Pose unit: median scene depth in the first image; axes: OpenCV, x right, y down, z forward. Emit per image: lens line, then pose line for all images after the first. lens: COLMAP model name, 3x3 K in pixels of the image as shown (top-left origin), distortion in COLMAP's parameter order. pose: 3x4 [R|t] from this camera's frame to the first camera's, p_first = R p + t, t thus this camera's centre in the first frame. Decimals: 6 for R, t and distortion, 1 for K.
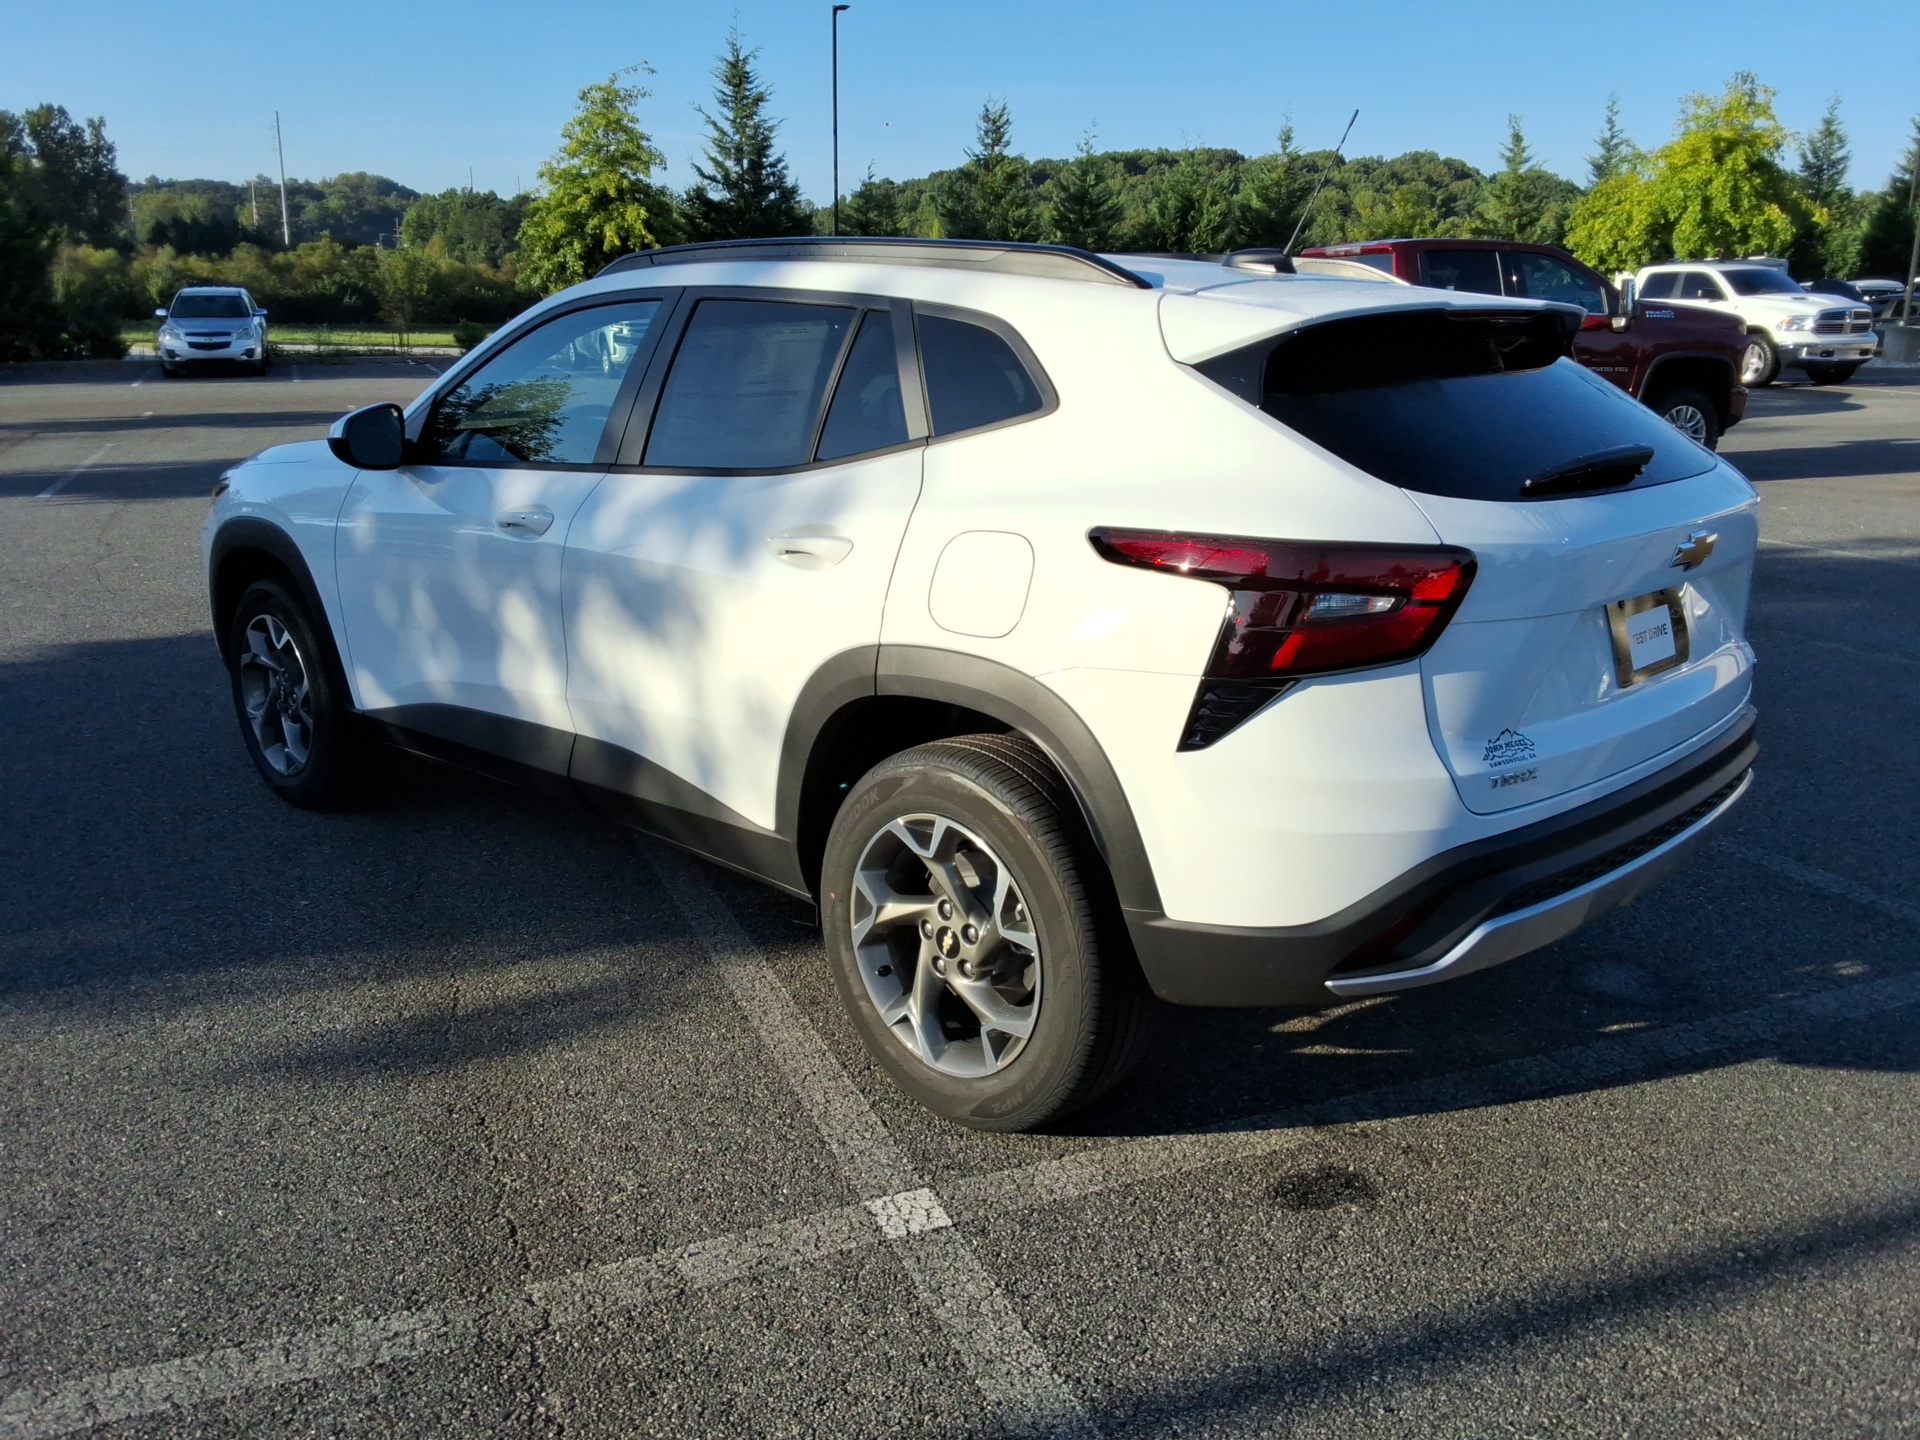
lens RADIAL K [[1524.3, 0, 974.5], [0, 1524.3, 717.2], [0, 0, 1]] dist [0.120306, -0.183664]
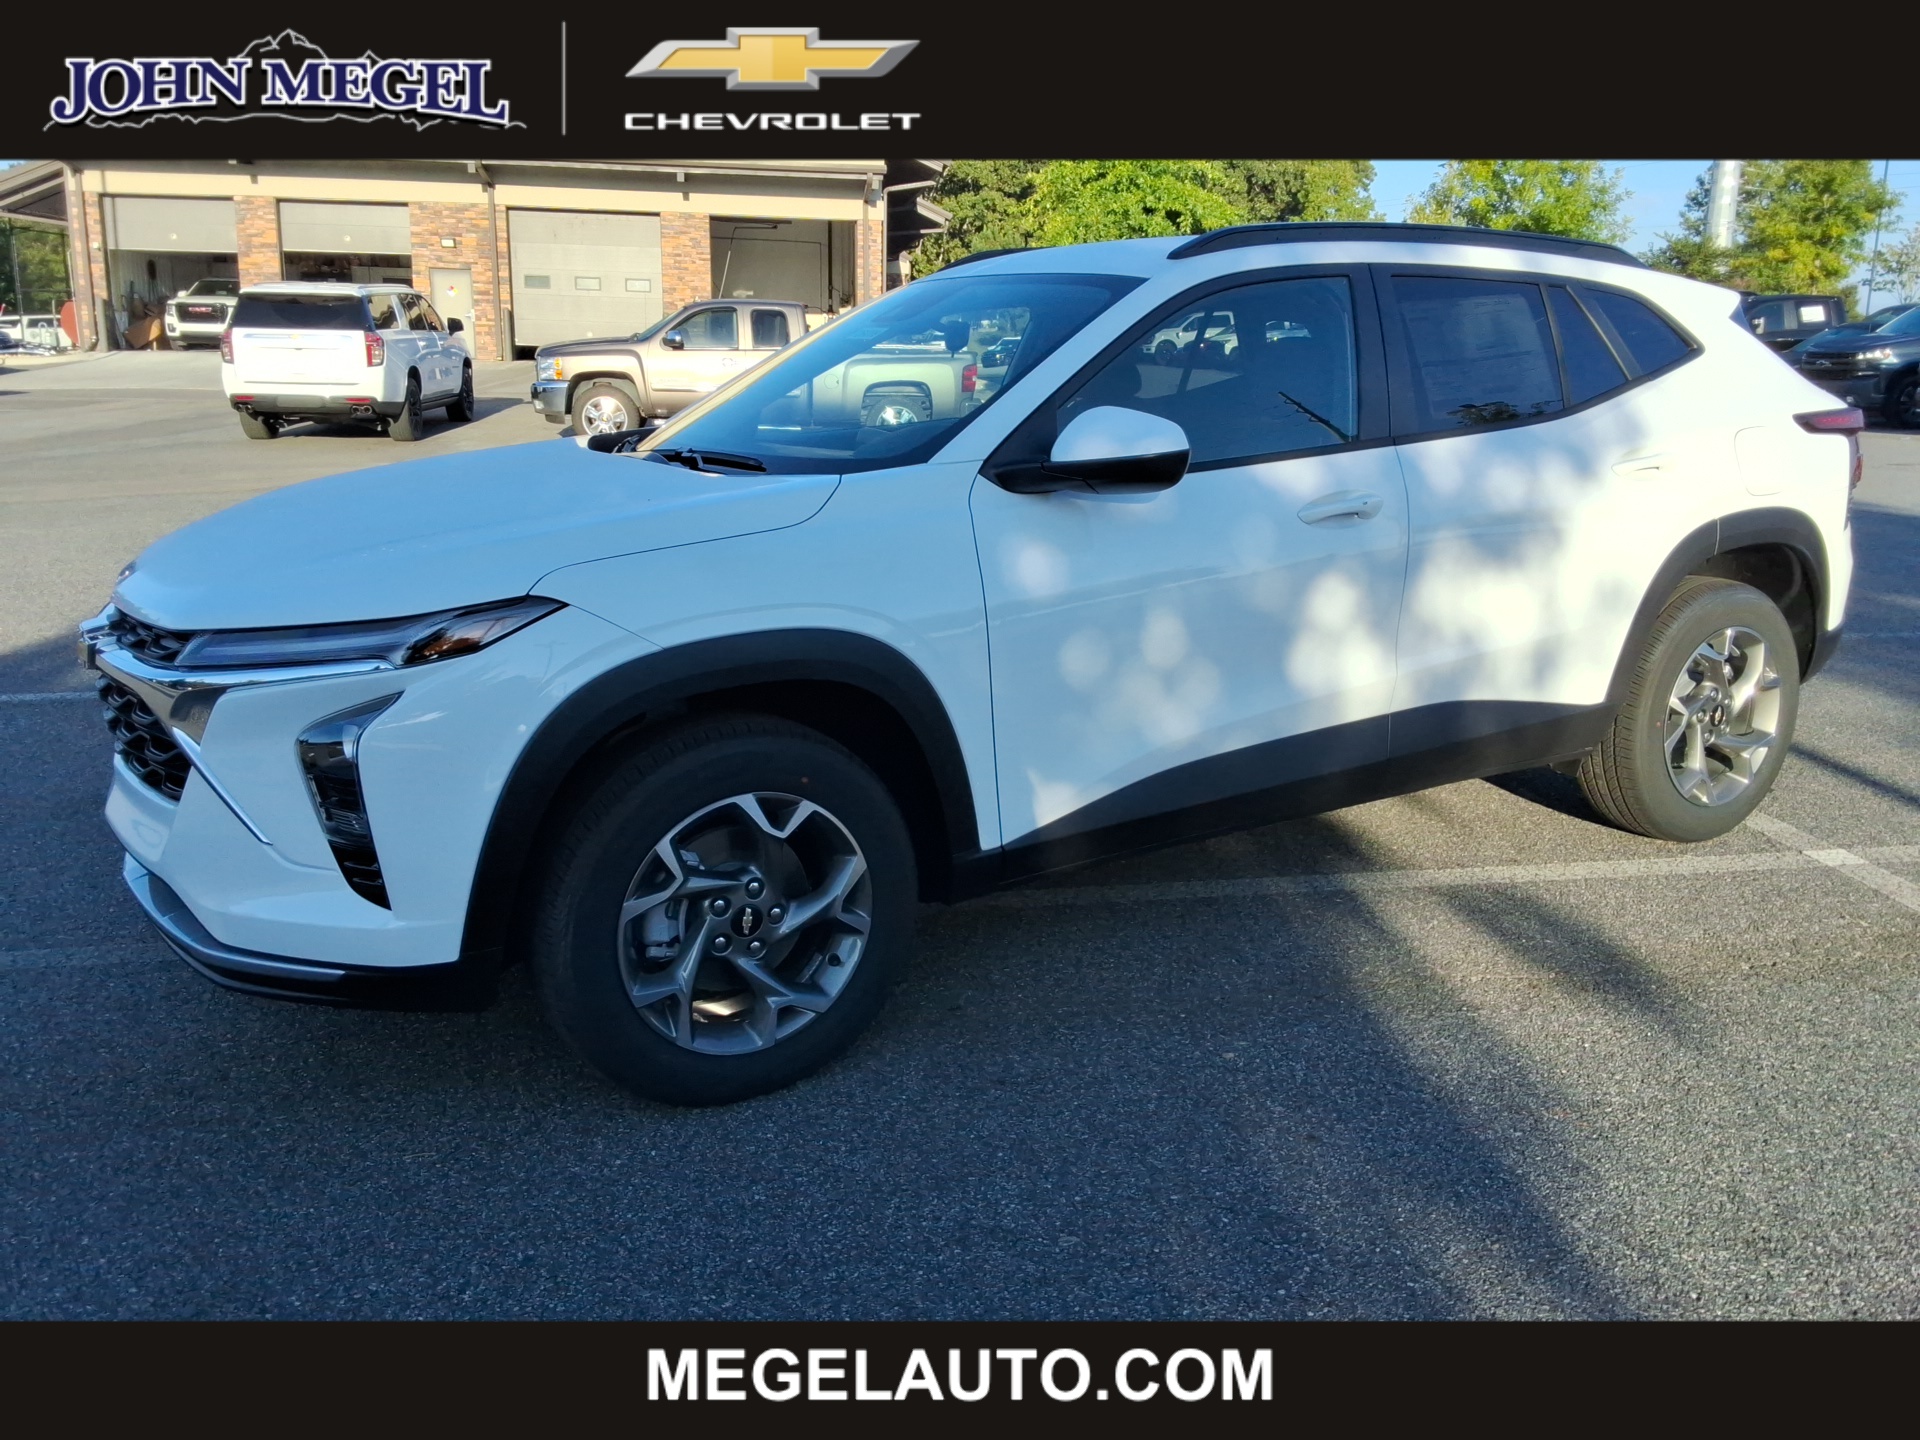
lens RADIAL K [[1526.2, 0, 975.5], [0, 1526.2, 735.1], [0, 0, 1]] dist [0.104019, -0.157523]
pose [[0.262609, -0.248629, 0.932320, -1.217979], [0.249284, 0.950912, 0.183370, -0.218015], [-0.932145, 0.184258, 0.311697, 0.915443]]
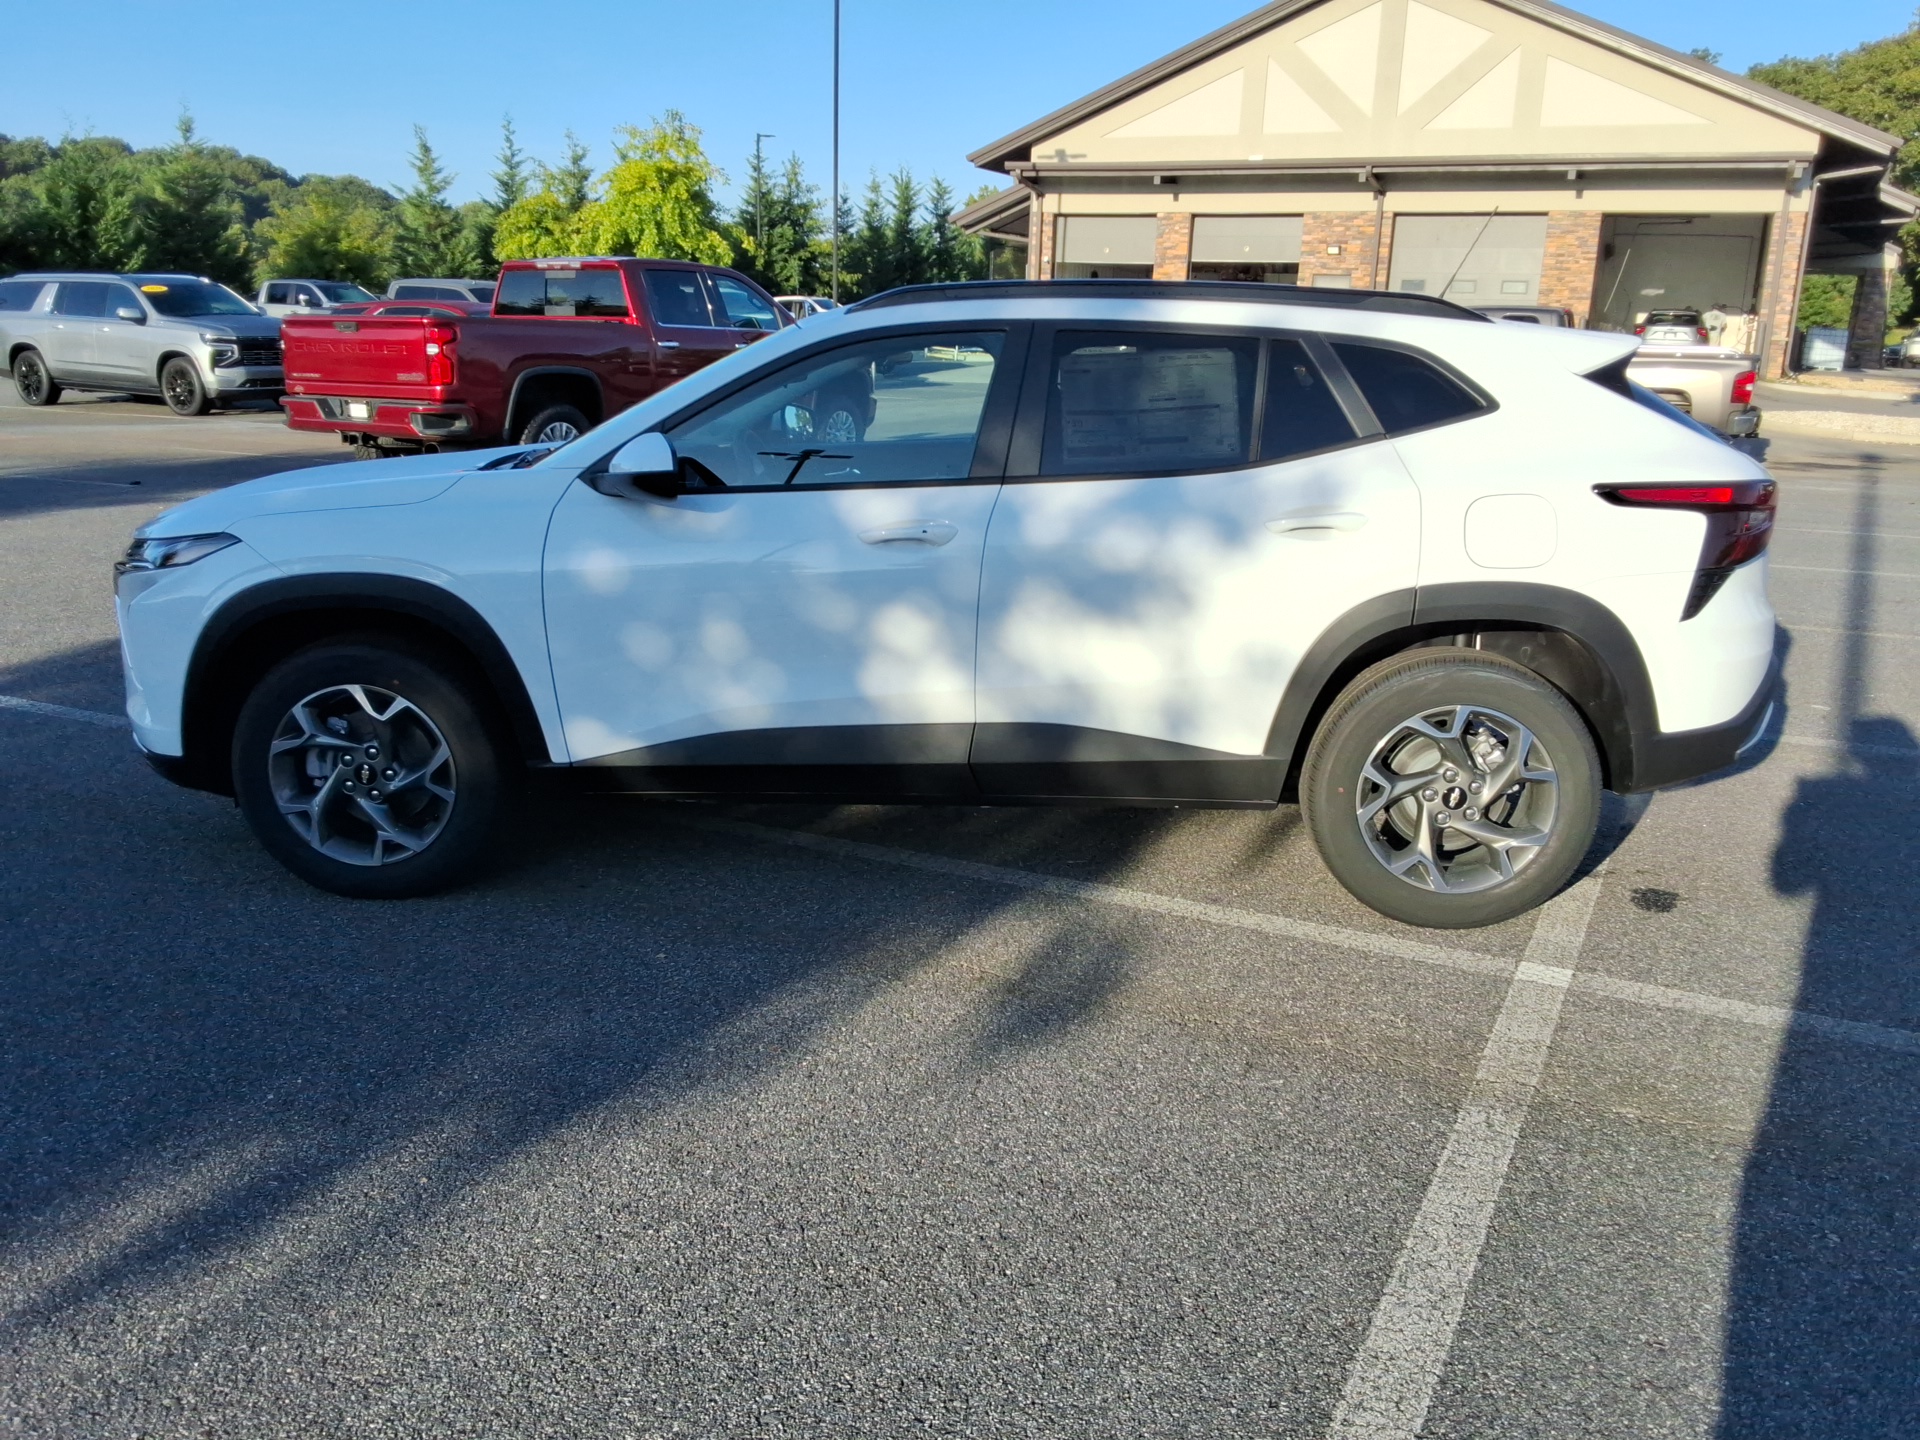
lens RADIAL K [[1524.3, 0, 974.5], [0, 1524.3, 717.2], [0, 0, 1]] dist [0.120306, -0.183664]
pose [[0.761538, -0.155452, 0.629202, -0.922320], [0.157883, 0.986060, 0.052528, -0.050116], [-0.628596, 0.059338, 0.775465, 0.145897]]
